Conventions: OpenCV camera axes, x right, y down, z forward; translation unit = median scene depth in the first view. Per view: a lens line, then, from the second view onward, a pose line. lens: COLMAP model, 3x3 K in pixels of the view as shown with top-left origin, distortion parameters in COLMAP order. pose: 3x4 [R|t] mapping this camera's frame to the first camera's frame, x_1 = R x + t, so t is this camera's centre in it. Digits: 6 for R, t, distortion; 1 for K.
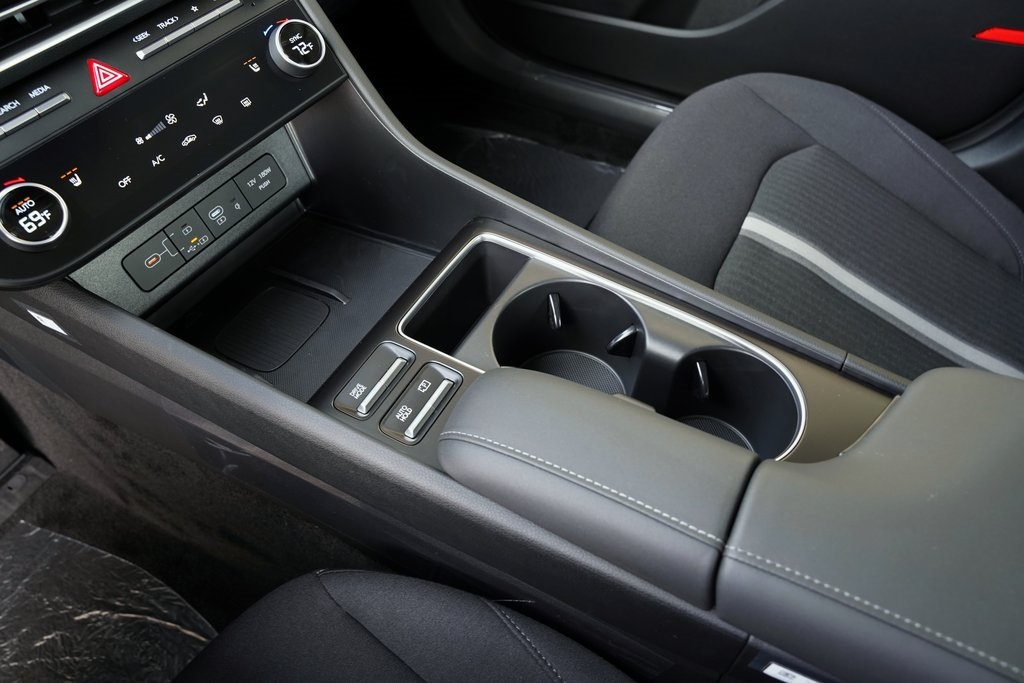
lens RADIAL K [[707.7, 0, 512.0], [0, 707.7, 341.5], [0, 0, 1]] dist [-0.120644, 0.080260]
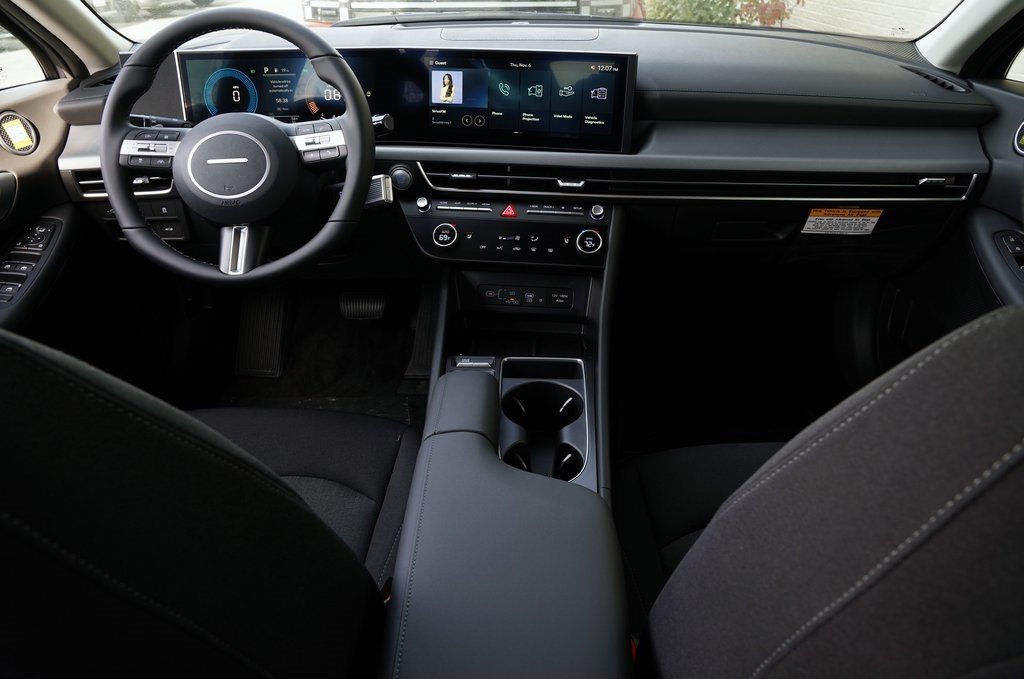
lens RADIAL K [[707.7, 0, 512.0], [0, 707.7, 339.5], [0, 0, 1]] dist [-0.120644, 0.080260]
pose [[0.485978, 0.465179, -0.739888, 1.329301], [-0.703390, 0.710642, -0.015214, -0.038119], [0.518718, 0.527823, 0.672558, -0.385246]]
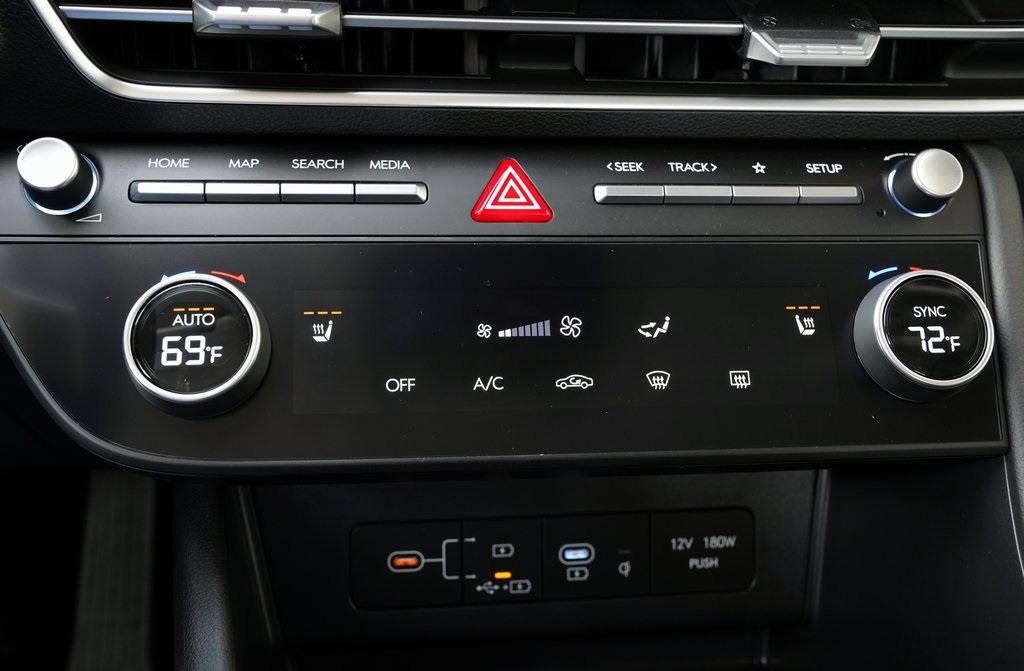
lens RADIAL K [[1085.7, 0, 512.0], [0, 1085.7, 335.5], [0, 0, 1]] dist [0.003310, 0.029548]
pose [[0.673972, 0.386067, -0.629853, -0.069038], [-0.624039, 0.753836, -0.205688, -0.145021], [0.395396, 0.531680, 0.748985, 0.438717]]
